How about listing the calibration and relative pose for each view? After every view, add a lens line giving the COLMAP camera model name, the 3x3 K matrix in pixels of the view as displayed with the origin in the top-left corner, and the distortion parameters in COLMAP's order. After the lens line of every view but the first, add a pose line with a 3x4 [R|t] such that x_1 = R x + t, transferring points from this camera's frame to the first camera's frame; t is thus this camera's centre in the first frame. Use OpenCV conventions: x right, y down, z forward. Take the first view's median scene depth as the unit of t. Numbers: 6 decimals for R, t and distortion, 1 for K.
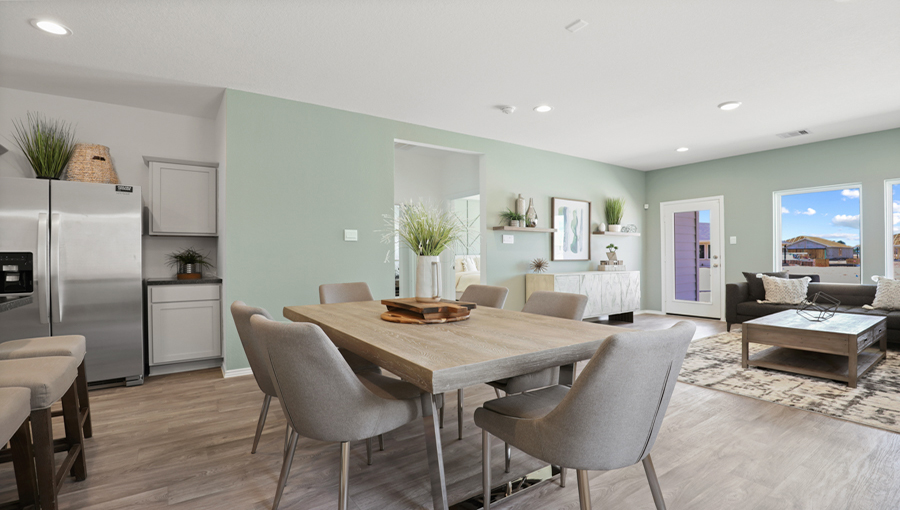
lens RADIAL K [[420.4, 0, 450.0], [0, 420.4, 255.0], [0, 0, 1]] dist [-0.019672, 0.001266]
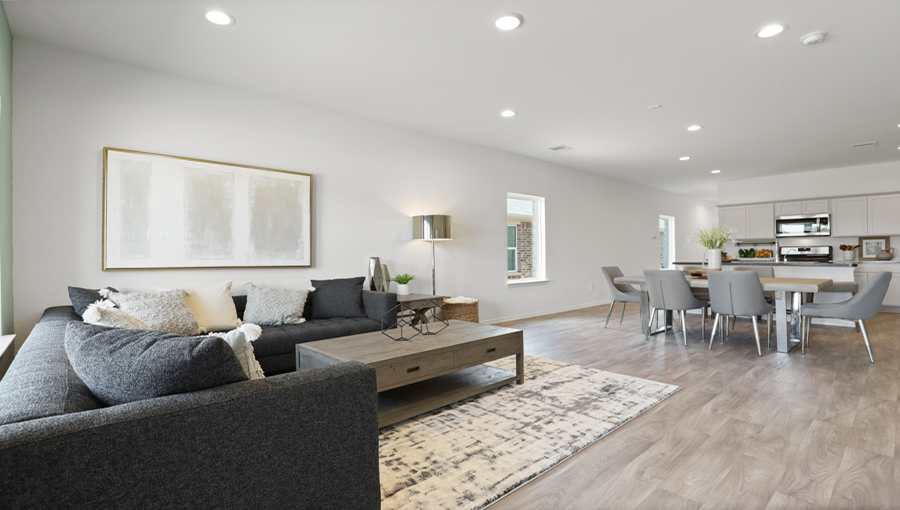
lens RADIAL K [[420.4, 0, 450.0], [0, 420.4, 255.0], [0, 0, 1]] dist [-0.019672, 0.001266]
pose [[-0.993115, 0.019315, -0.115541, 0.652741], [0.019954, 0.999791, -0.004375, 0.004976], [0.115432, -0.006650, -0.993293, 1.269819]]
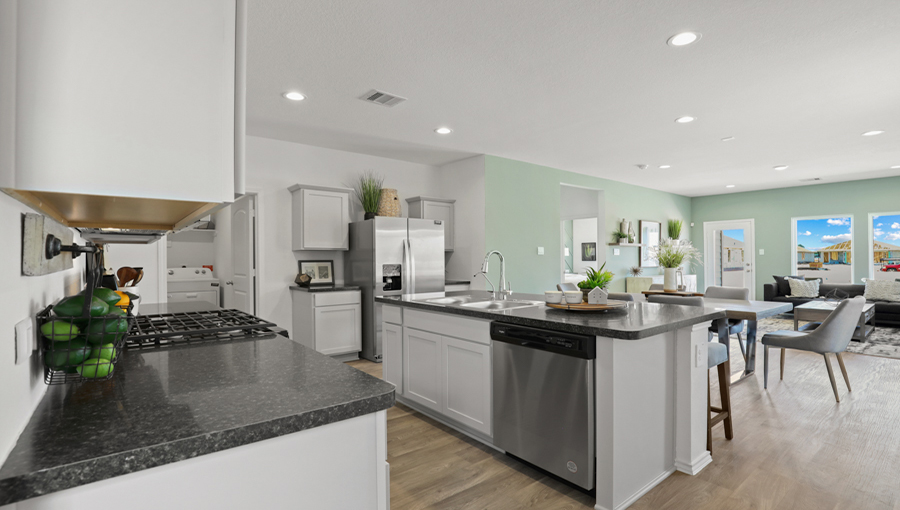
lens RADIAL K [[460.6, 0, 450.0], [0, 460.6, 255.0], [0, 0, 1]] dist [-0.022633, 0.011510]
pose [[0.994249, 0.002799, 0.107058, -0.561403], [-0.002279, 0.999985, -0.004978, -0.019045], [-0.107070, 0.004706, 0.994240, -0.424531]]
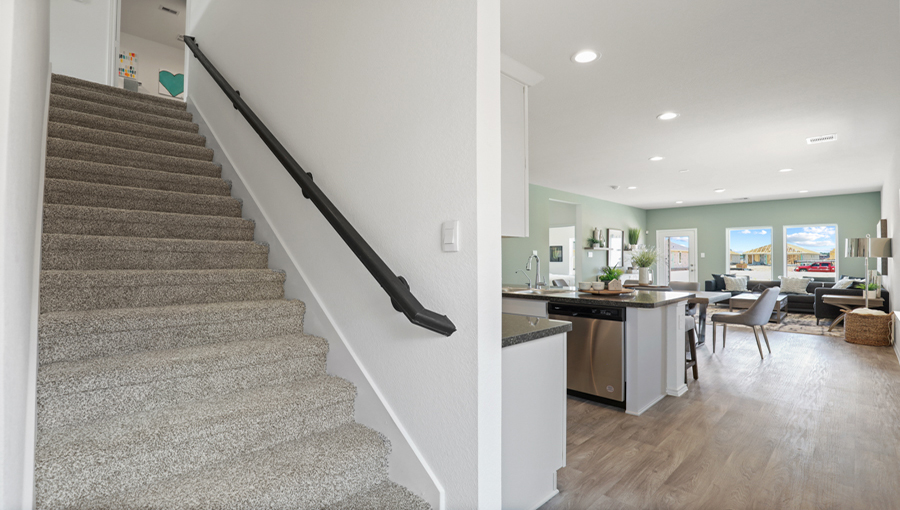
lens RADIAL K [[436.0, 0, 452.8], [0, 436.0, 253.0], [0, 0, 1]] dist [-0.001092, -0.000809]
pose [[0.980222, 0.007897, 0.197742, -0.744695], [-0.005637, 0.999912, -0.011990, -0.020411], [-0.197820, 0.010638, 0.980181, -0.592216]]
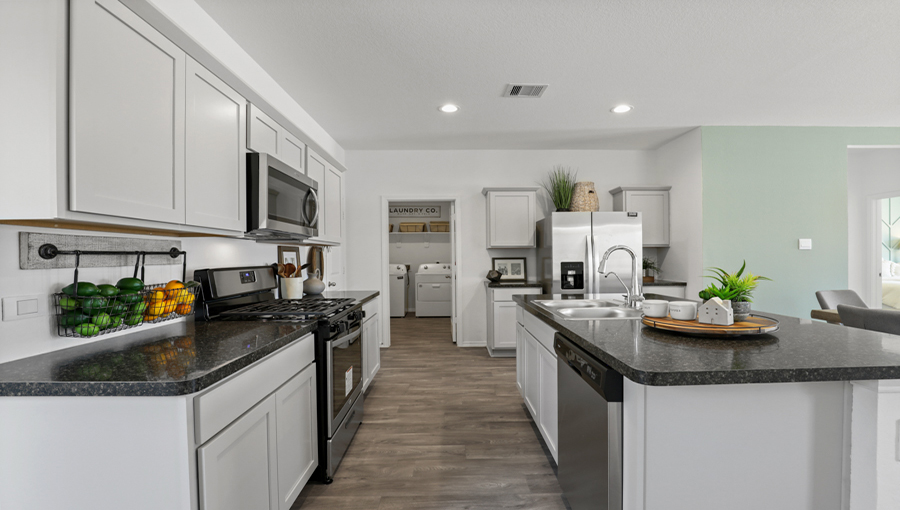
lens RADIAL K [[429.3, 0, 451.2], [0, 429.3, 258.8], [0, 0, 1]] dist [-0.024534, 0.000152]
pose [[0.831015, 0.001031, -0.556249, -0.301822], [0.005017, 0.999944, 0.009349, -0.019114], [0.556227, -0.010560, 0.830963, -0.292296]]
